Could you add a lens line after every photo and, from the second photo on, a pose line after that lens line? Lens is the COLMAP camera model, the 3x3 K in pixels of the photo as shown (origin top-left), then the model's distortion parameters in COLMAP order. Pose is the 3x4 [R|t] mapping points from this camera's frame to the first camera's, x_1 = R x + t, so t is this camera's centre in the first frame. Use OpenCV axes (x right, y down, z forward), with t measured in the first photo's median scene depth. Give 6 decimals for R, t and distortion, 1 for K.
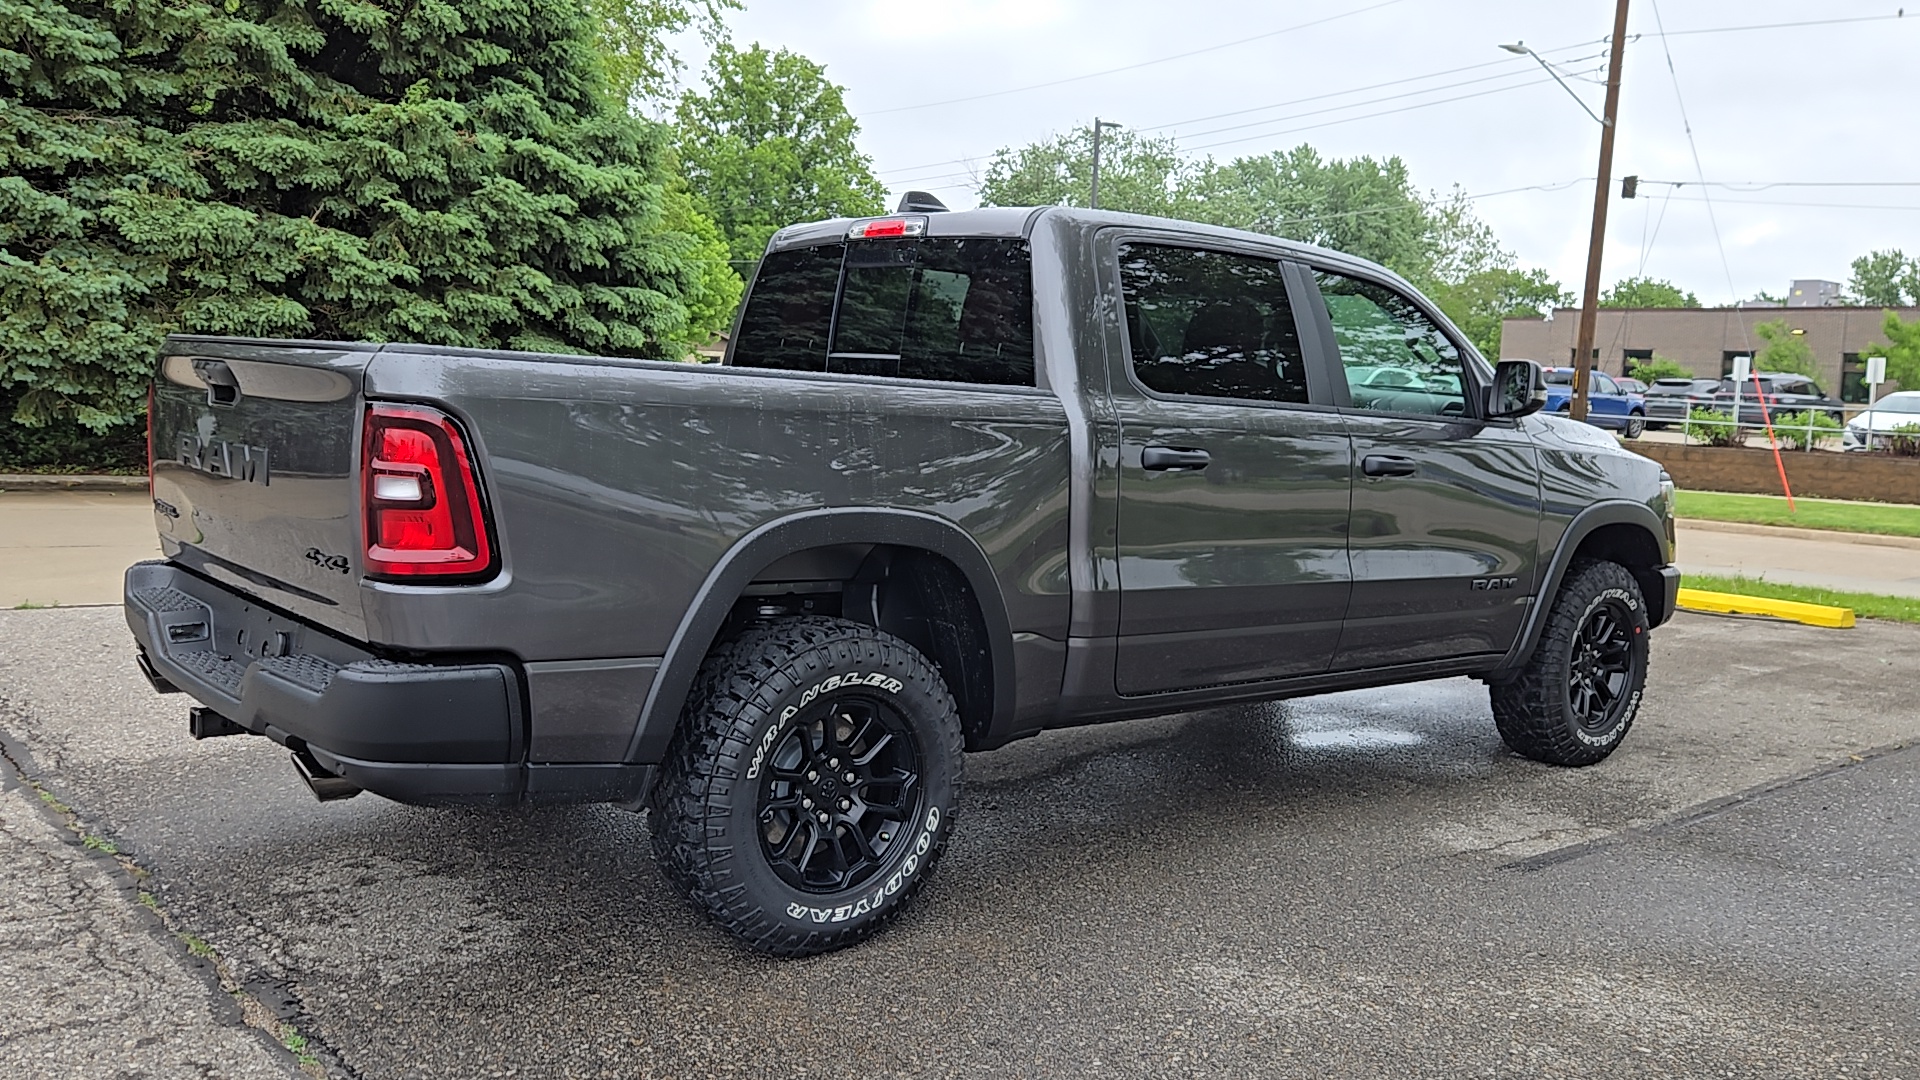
lens RADIAL K [[1598.6, 0, 941.4], [0, 1598.6, 516.0], [0, 0, 1]] dist [0.006190, 0.009190]
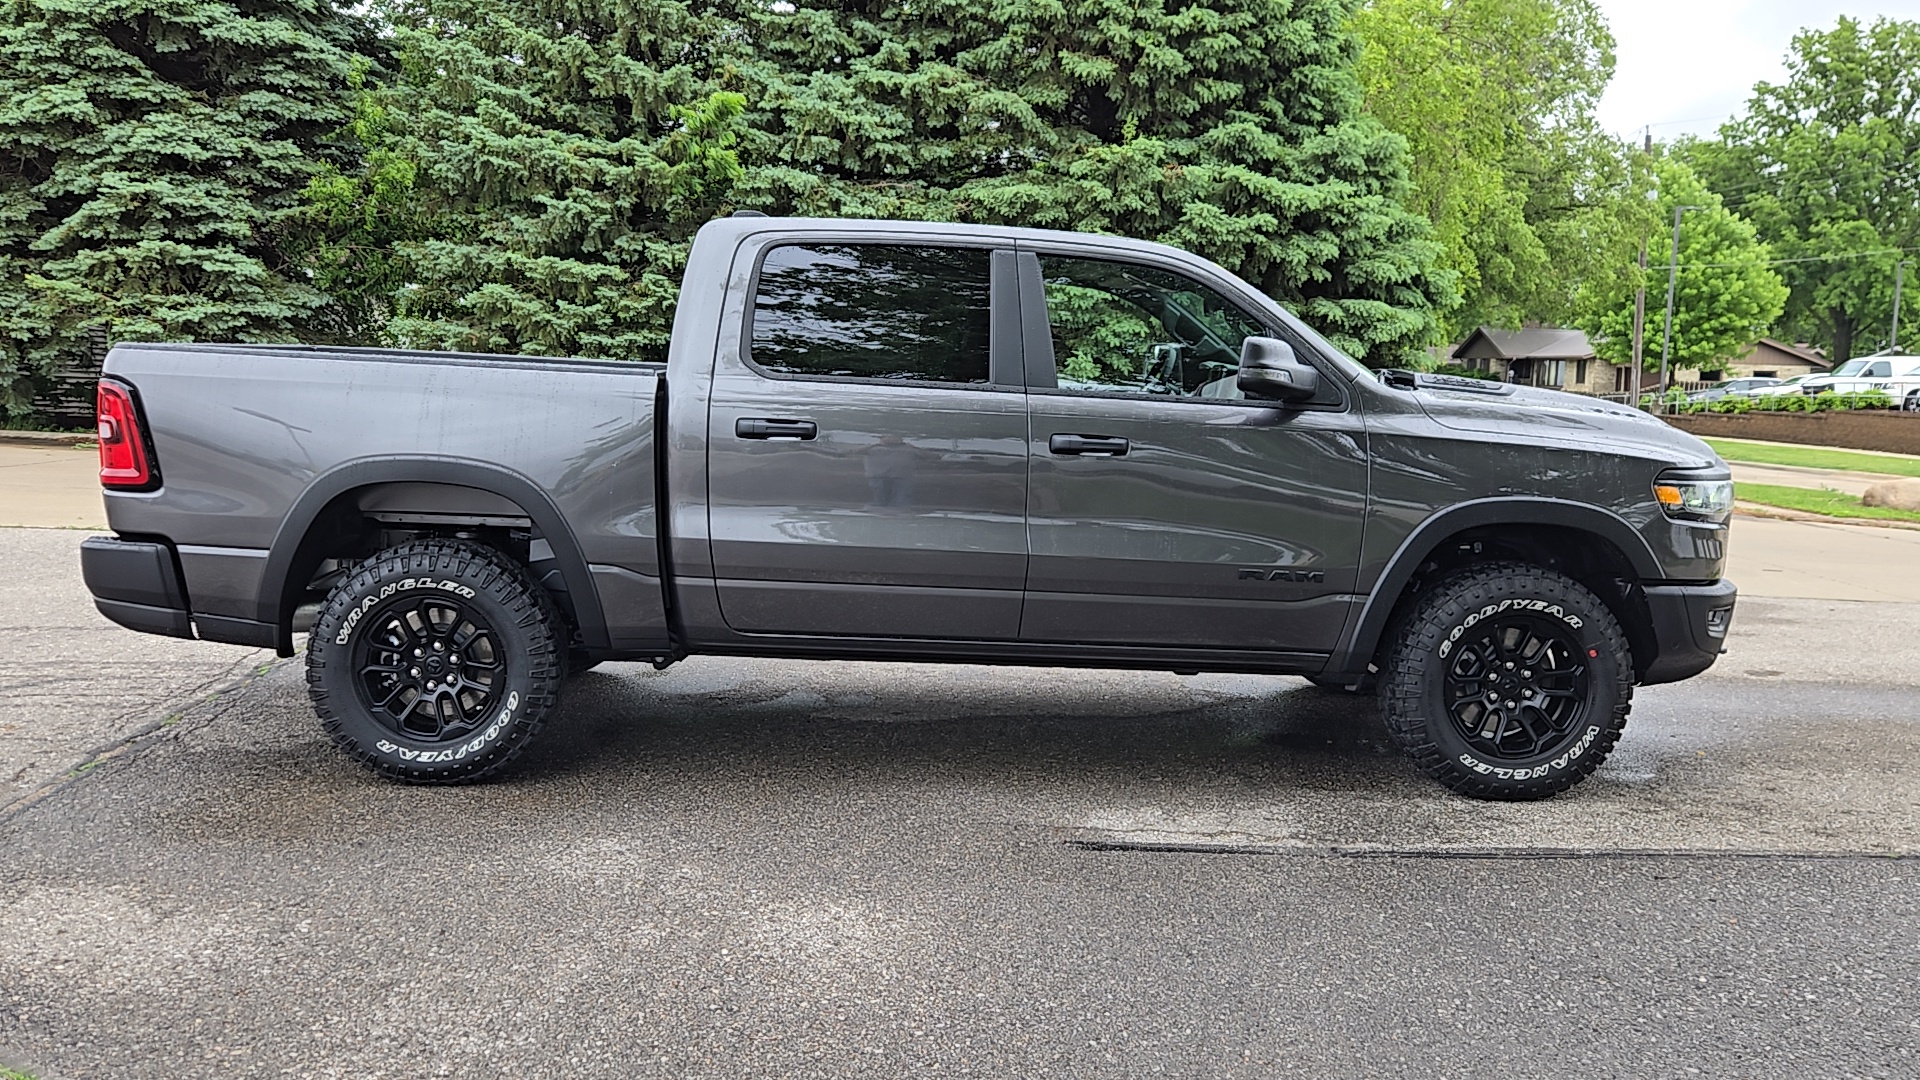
lens RADIAL K [[1598.6, 0, 964.5], [0, 1598.6, 514.2], [0, 0, 1]] dist [0.006190, 0.009190]
pose [[0.792674, 0.038434, -0.608433, 0.301888], [-0.047235, 0.998883, 0.001559, 0.005387], [0.607813, 0.027503, 0.793604, 0.053276]]
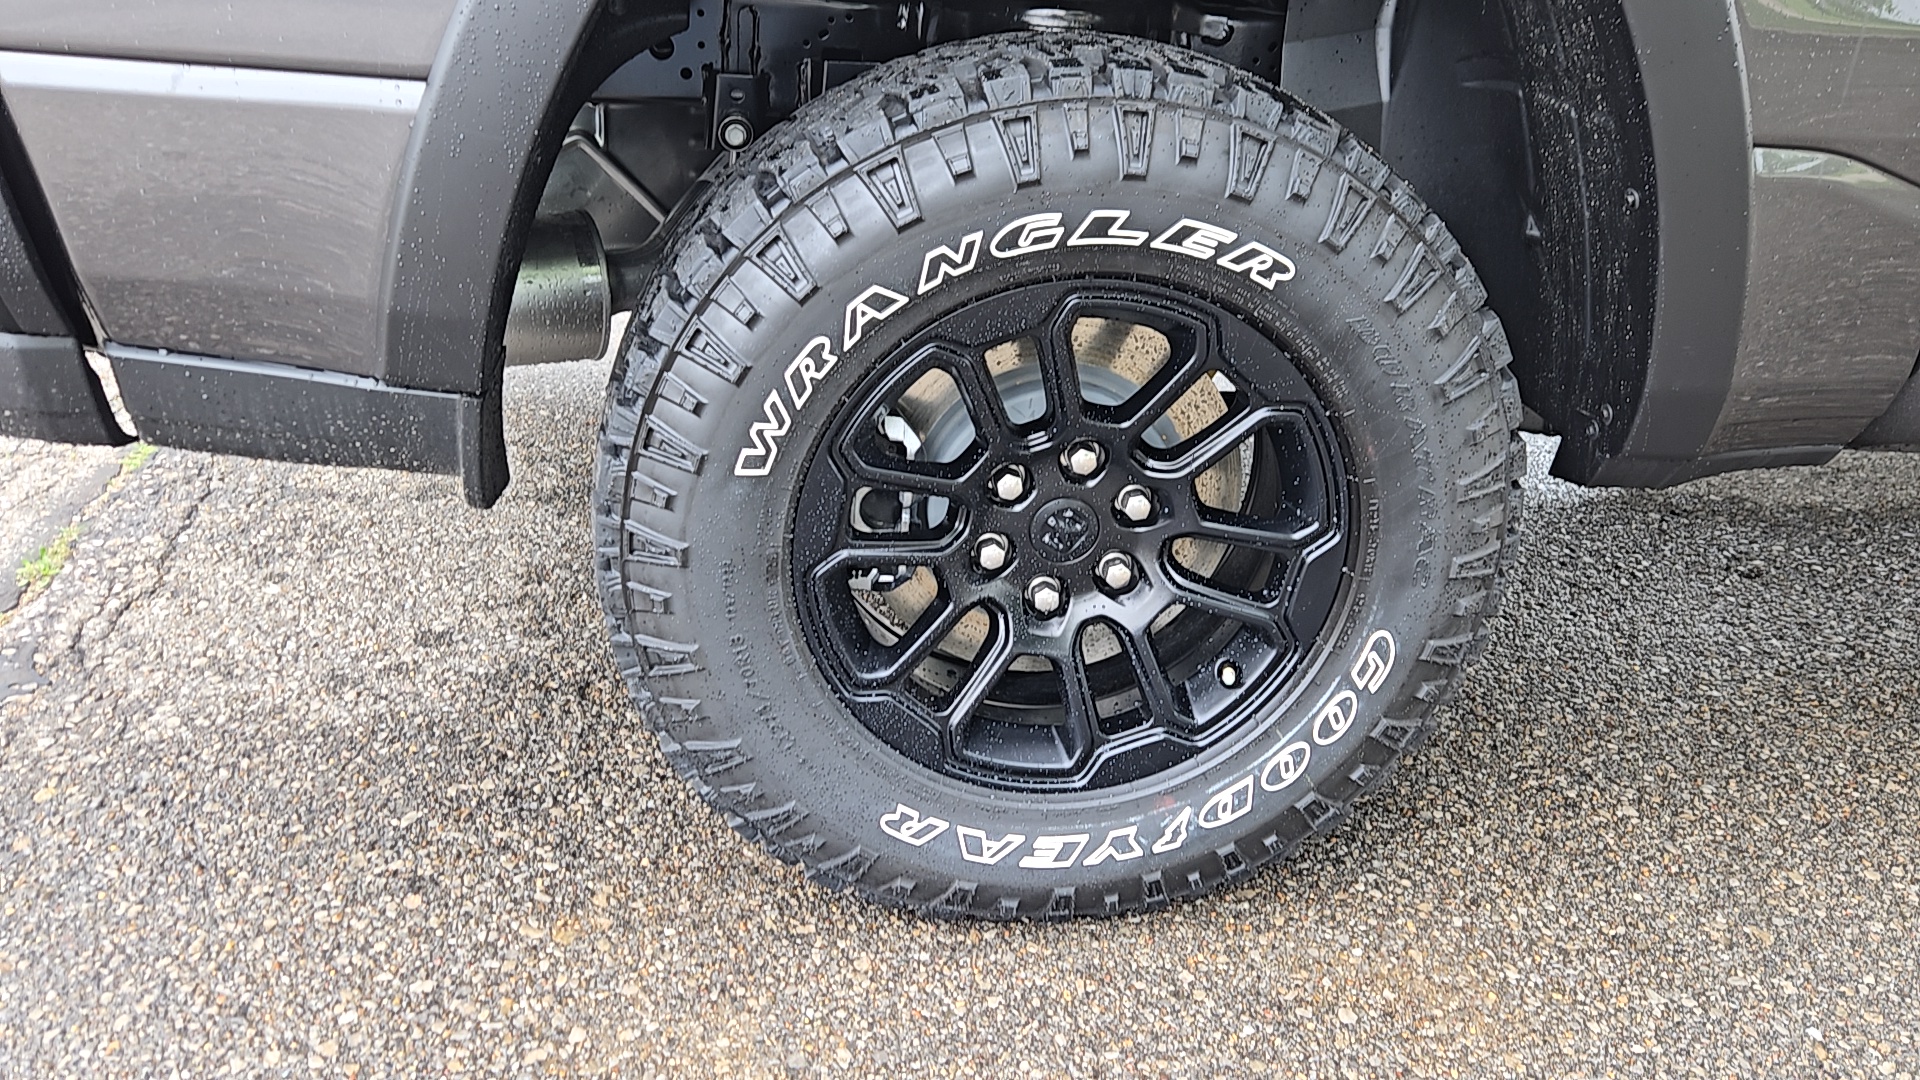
lens RADIAL K [[1598.6, 0, 957.1], [0, 1598.6, 535.3], [0, 0, 1]] dist [0.006190, 0.009190]
pose [[0.839807, 0.213229, -0.499257, 0.024786], [-0.057620, 0.949452, 0.308579, 0.016855], [0.539818, -0.230380, 0.809643, 0.189350]]
